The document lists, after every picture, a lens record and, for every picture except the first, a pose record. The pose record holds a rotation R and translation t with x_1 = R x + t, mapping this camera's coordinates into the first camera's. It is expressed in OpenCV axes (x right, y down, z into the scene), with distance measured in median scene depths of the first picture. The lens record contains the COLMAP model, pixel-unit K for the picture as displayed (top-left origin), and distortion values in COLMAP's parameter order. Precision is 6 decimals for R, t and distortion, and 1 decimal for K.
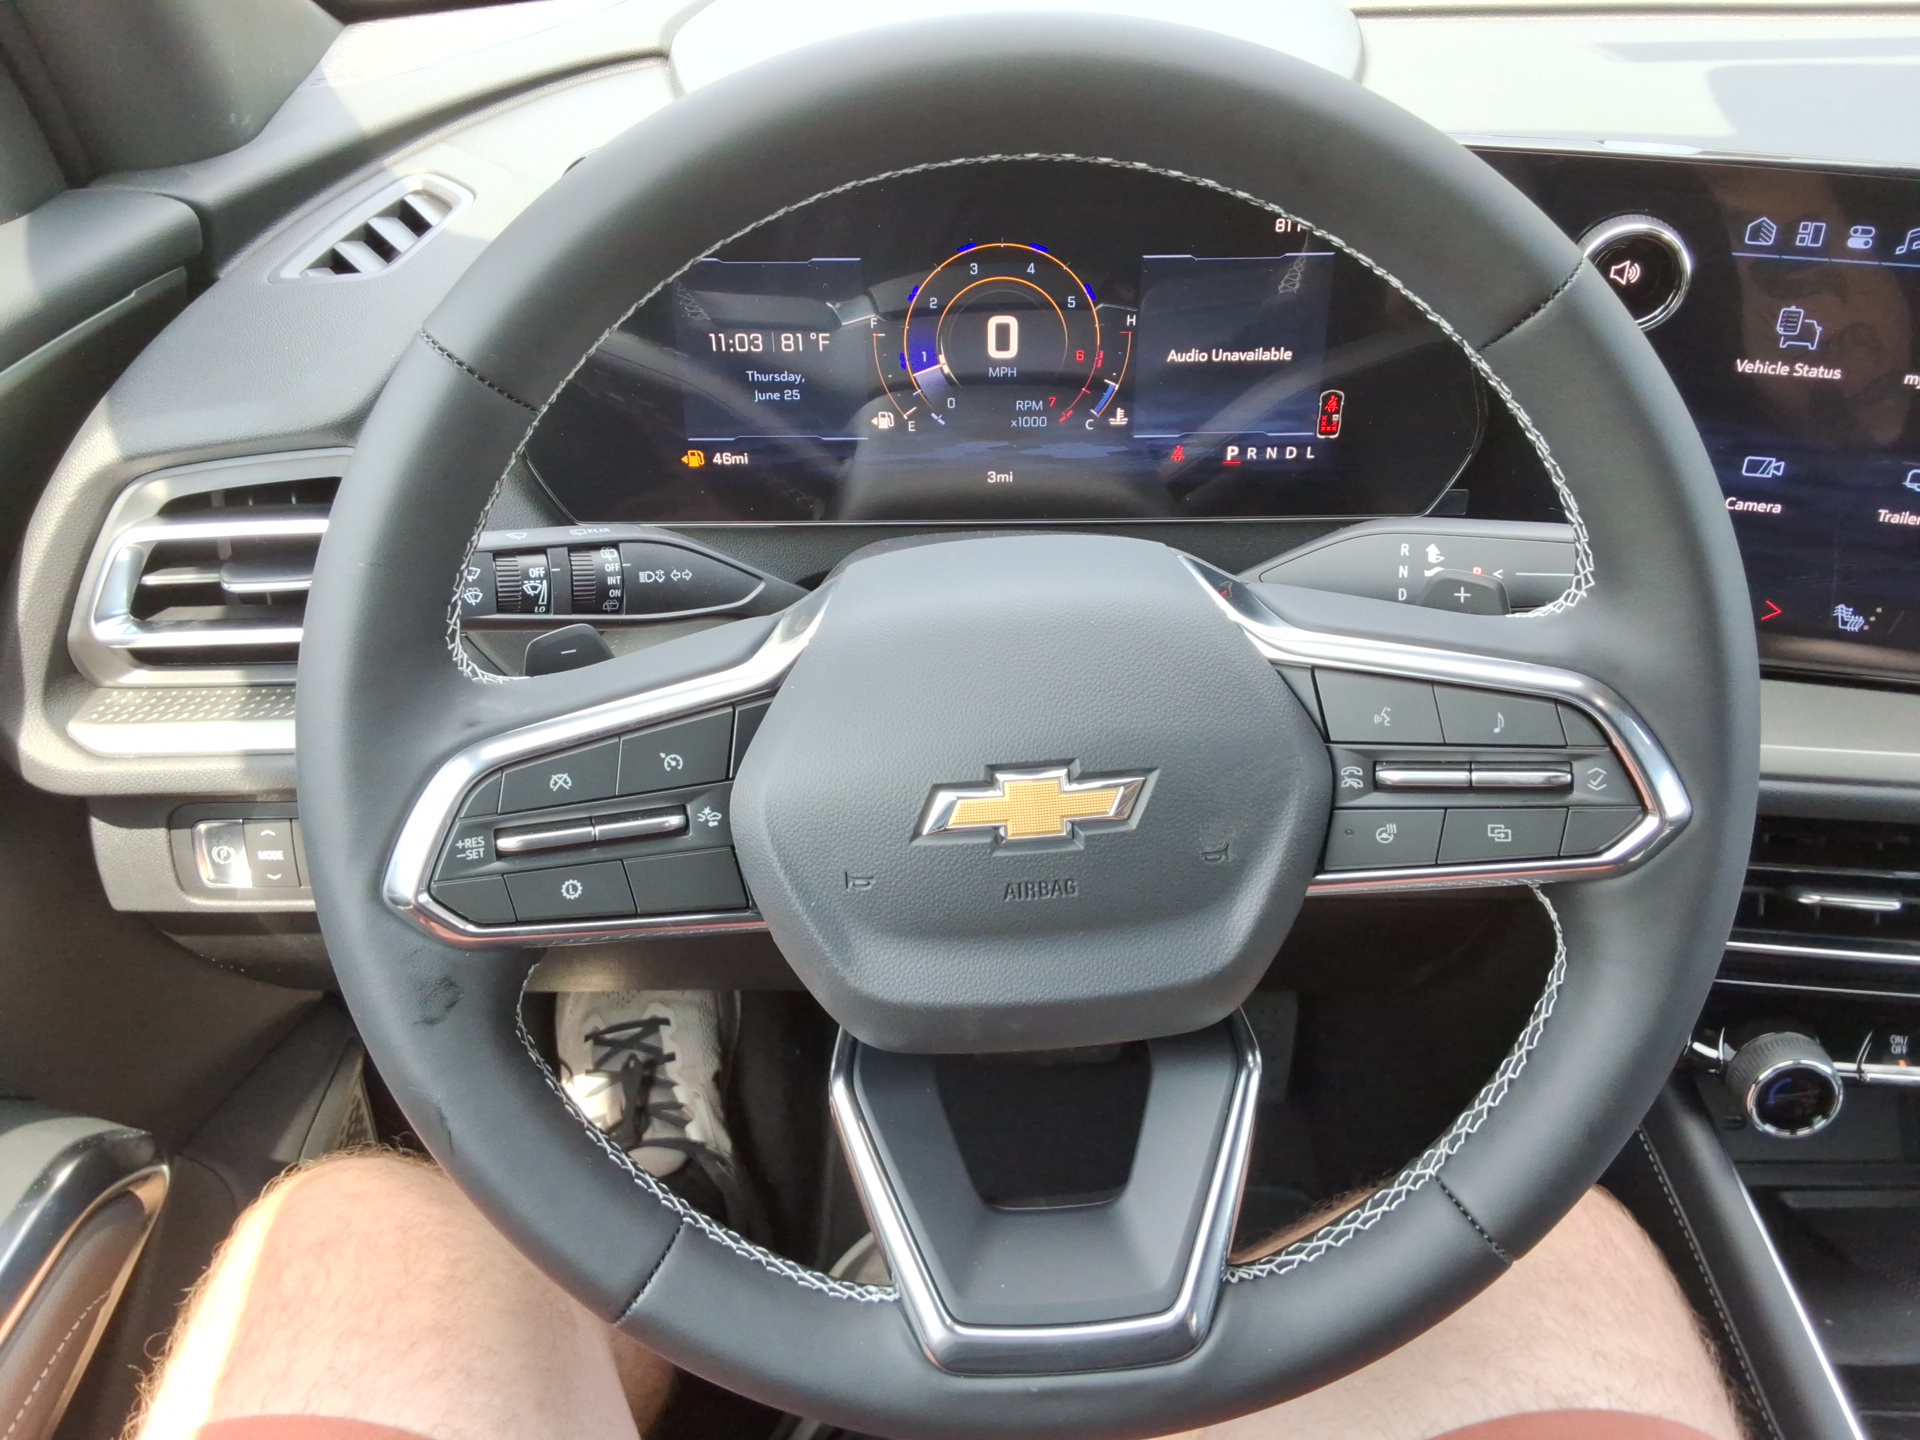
lens RADIAL K [[1540.4, 0, 974.3], [0, 1540.4, 699.7], [0, 0, 1]] dist [0.124952, -0.192784]
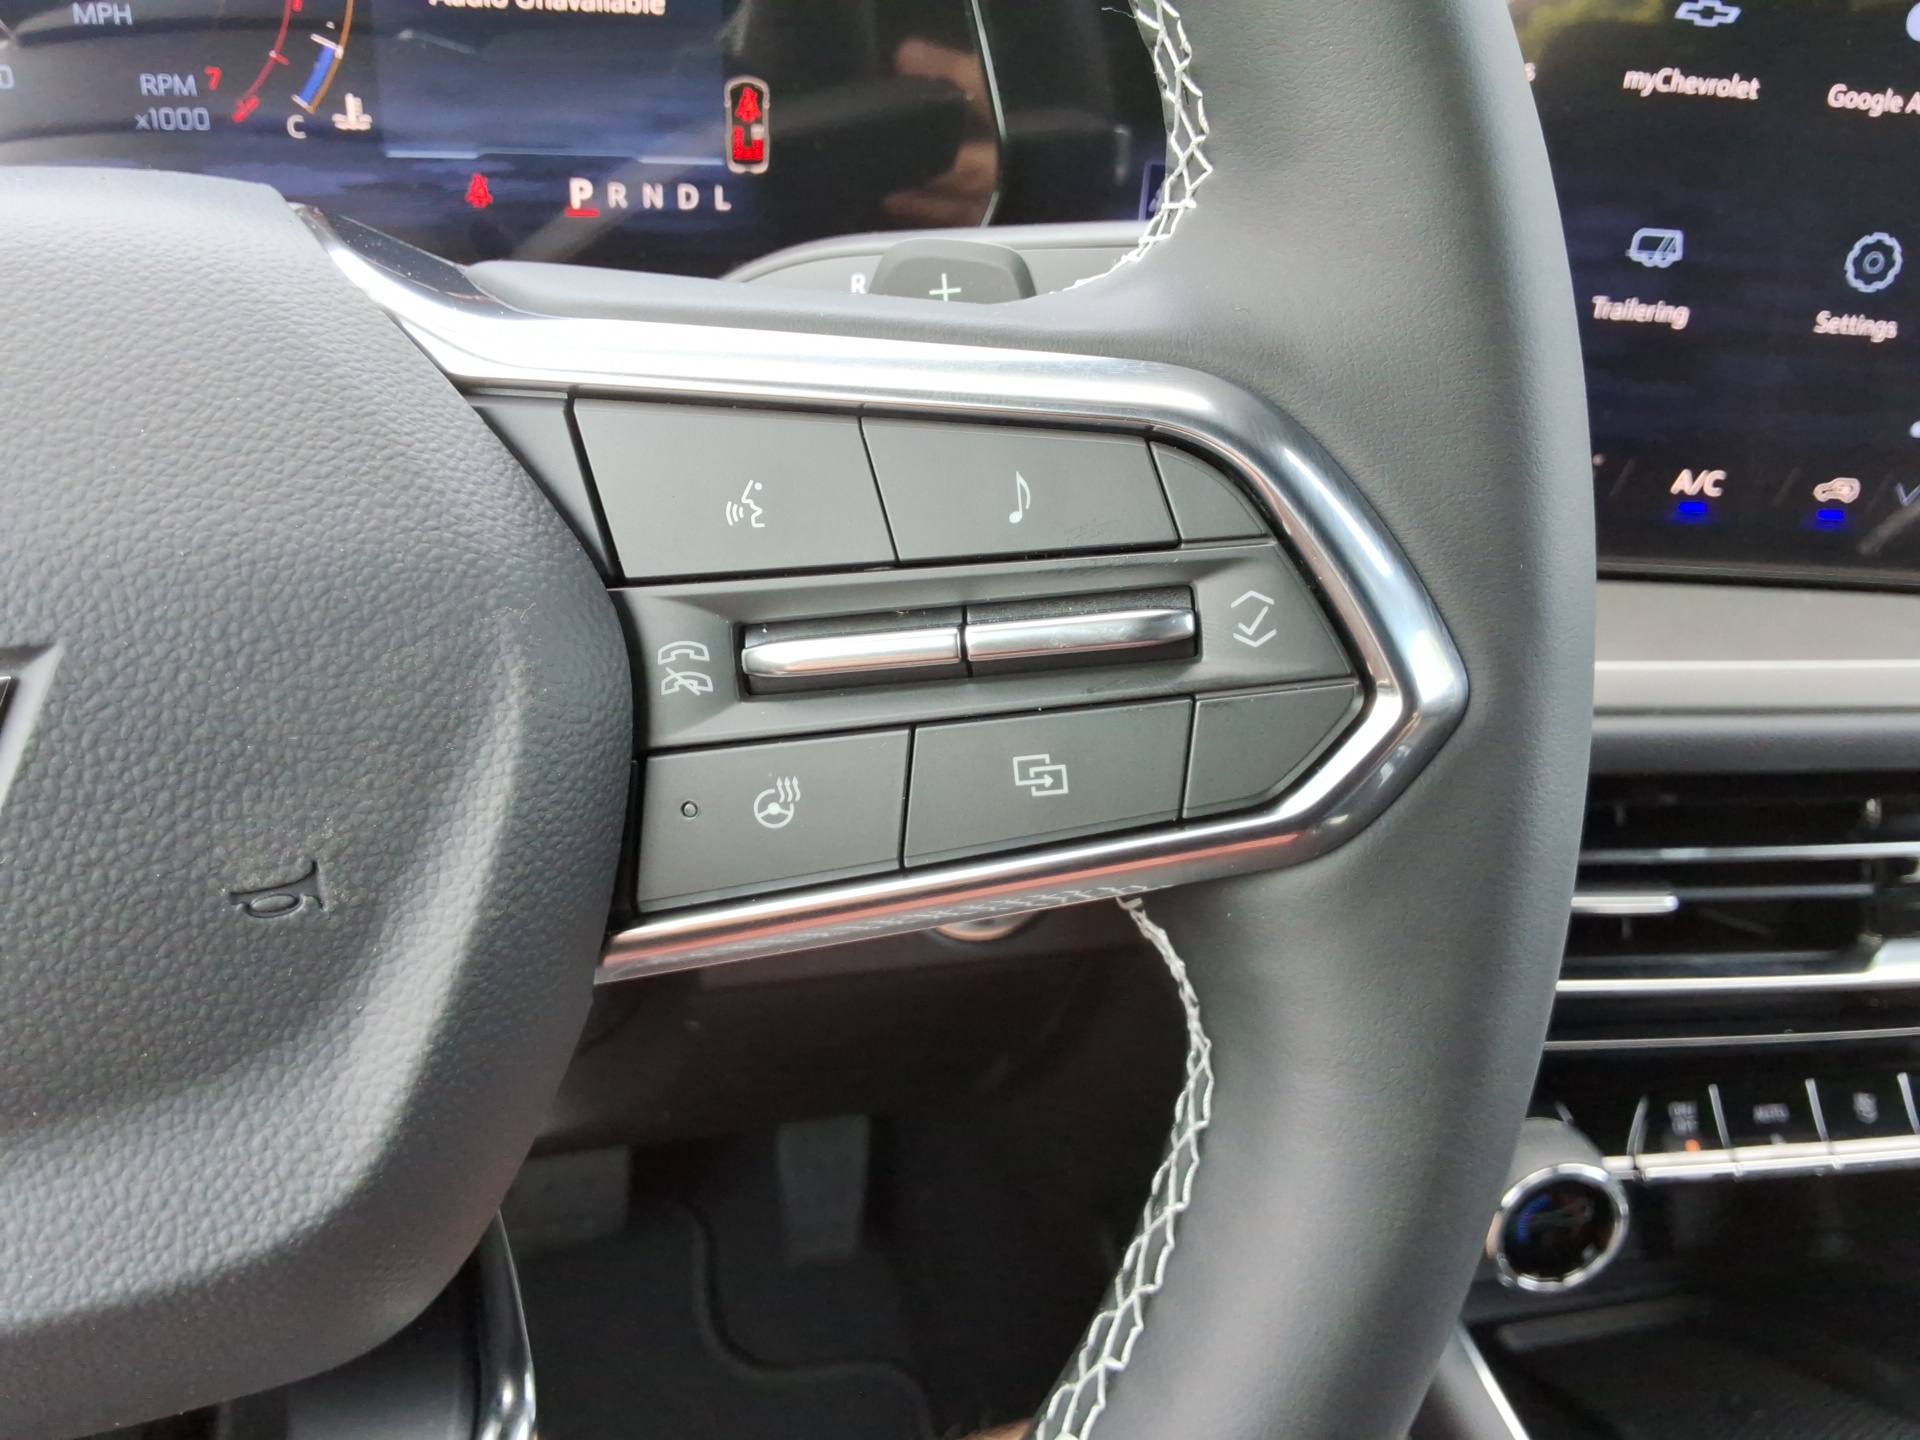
lens RADIAL K [[1542.8, 0, 969.9], [0, 1542.8, 707.2], [0, 0, 1]] dist [0.119836, -0.205954]
pose [[0.969911, -0.055694, 0.237006, 0.210885], [0.068070, 0.996694, -0.044349, 0.078877], [-0.233752, 0.059147, 0.970495, 0.575694]]
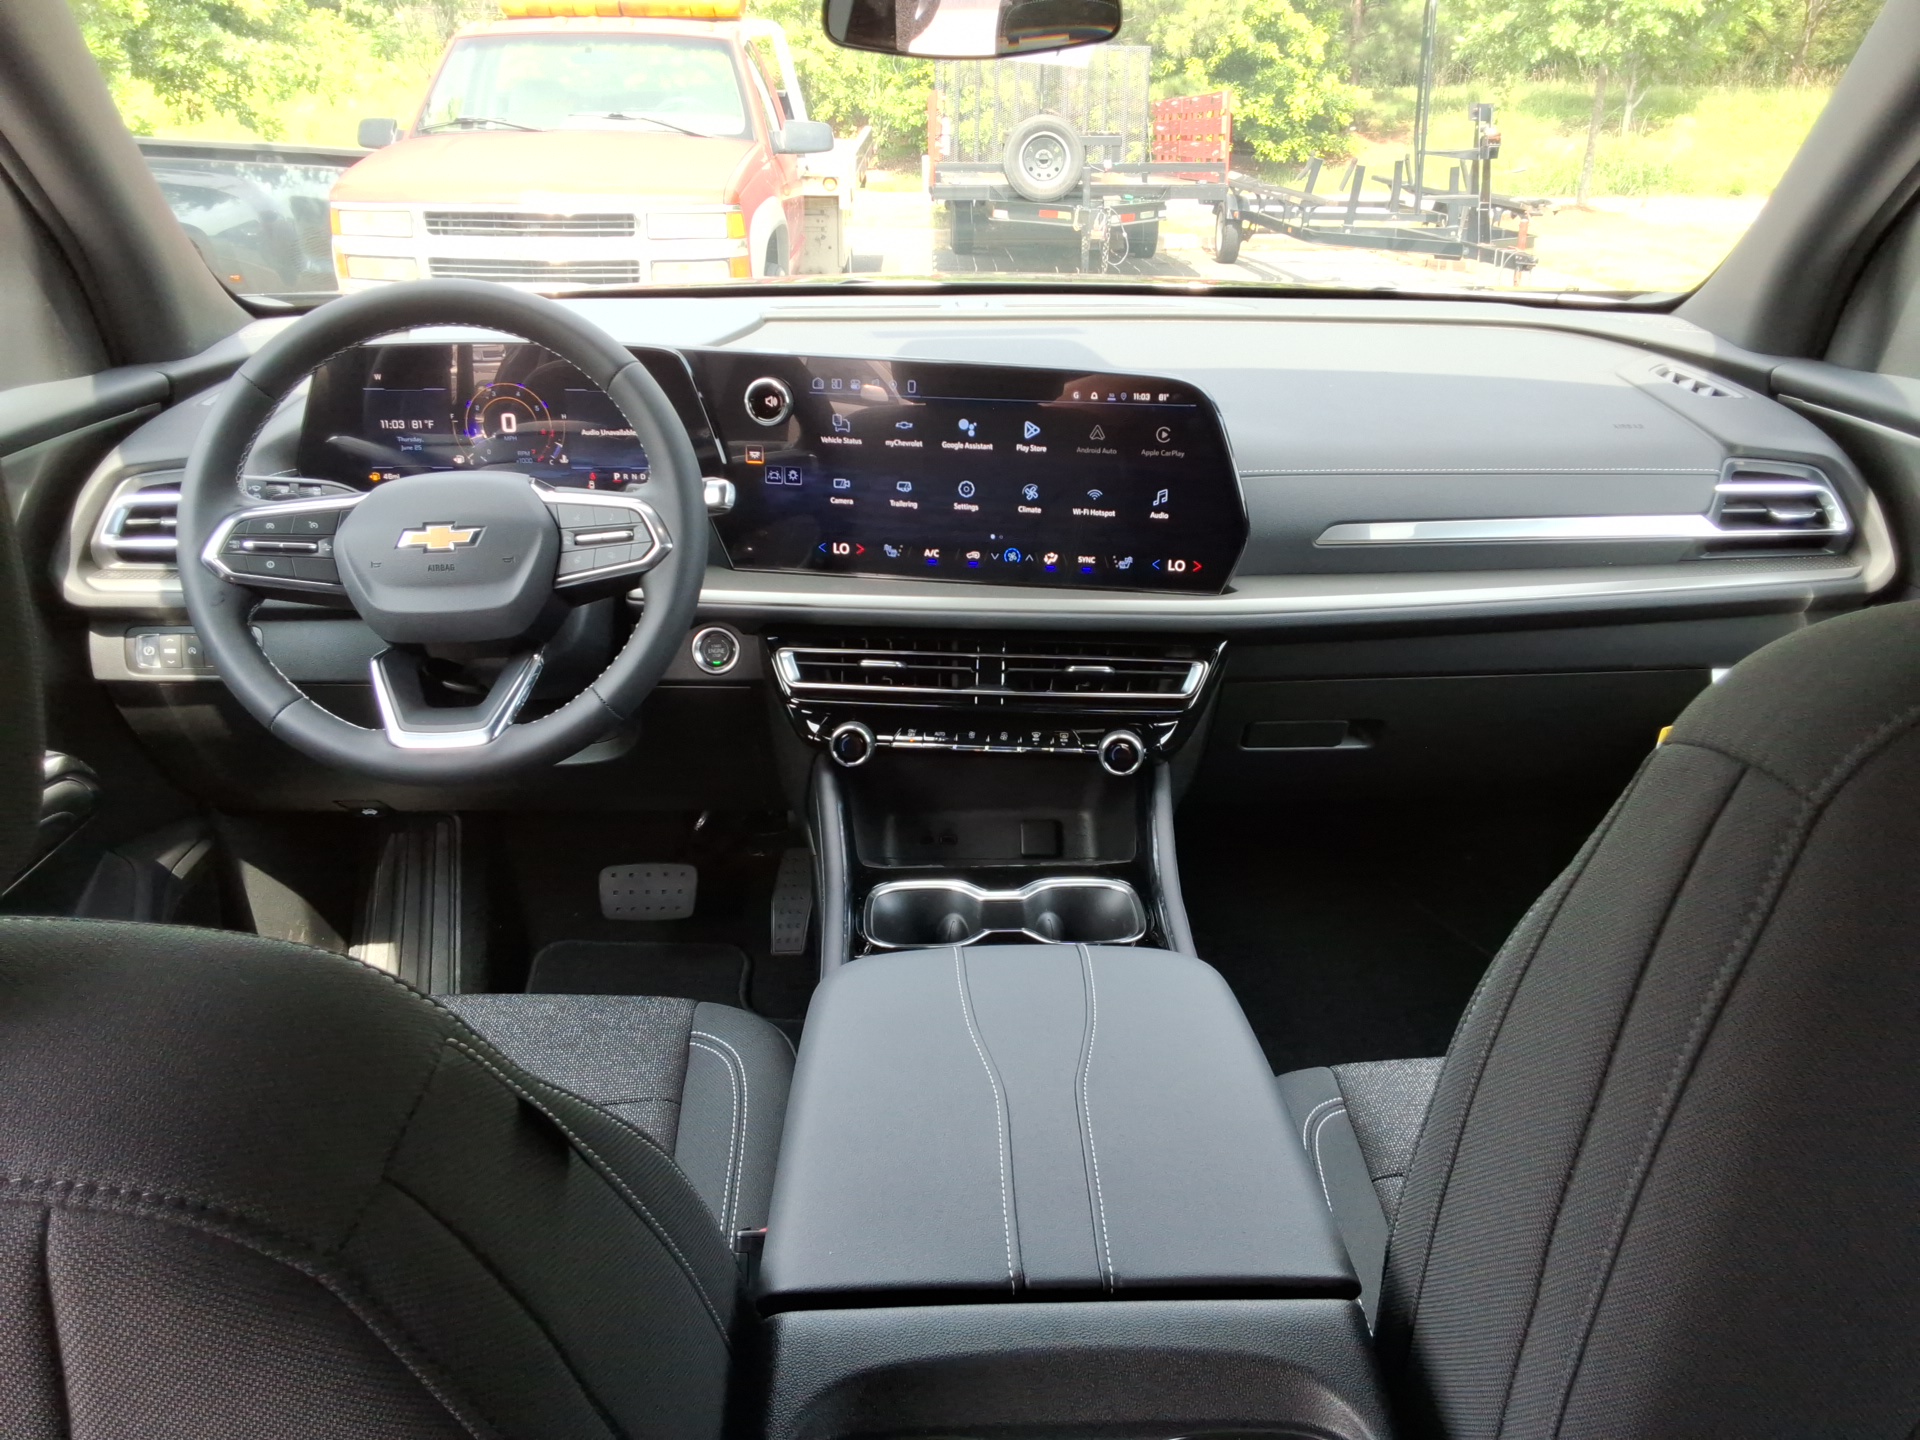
lens RADIAL K [[1542.8, 0, 969.9], [0, 1542.8, 707.2], [0, 0, 1]] dist [0.119836, -0.205954]
pose [[0.999824, -0.001553, 0.018719, 0.857862], [0.005462, 0.977548, -0.210644, 0.878623], [-0.017971, 0.210709, 0.977384, -1.569868]]
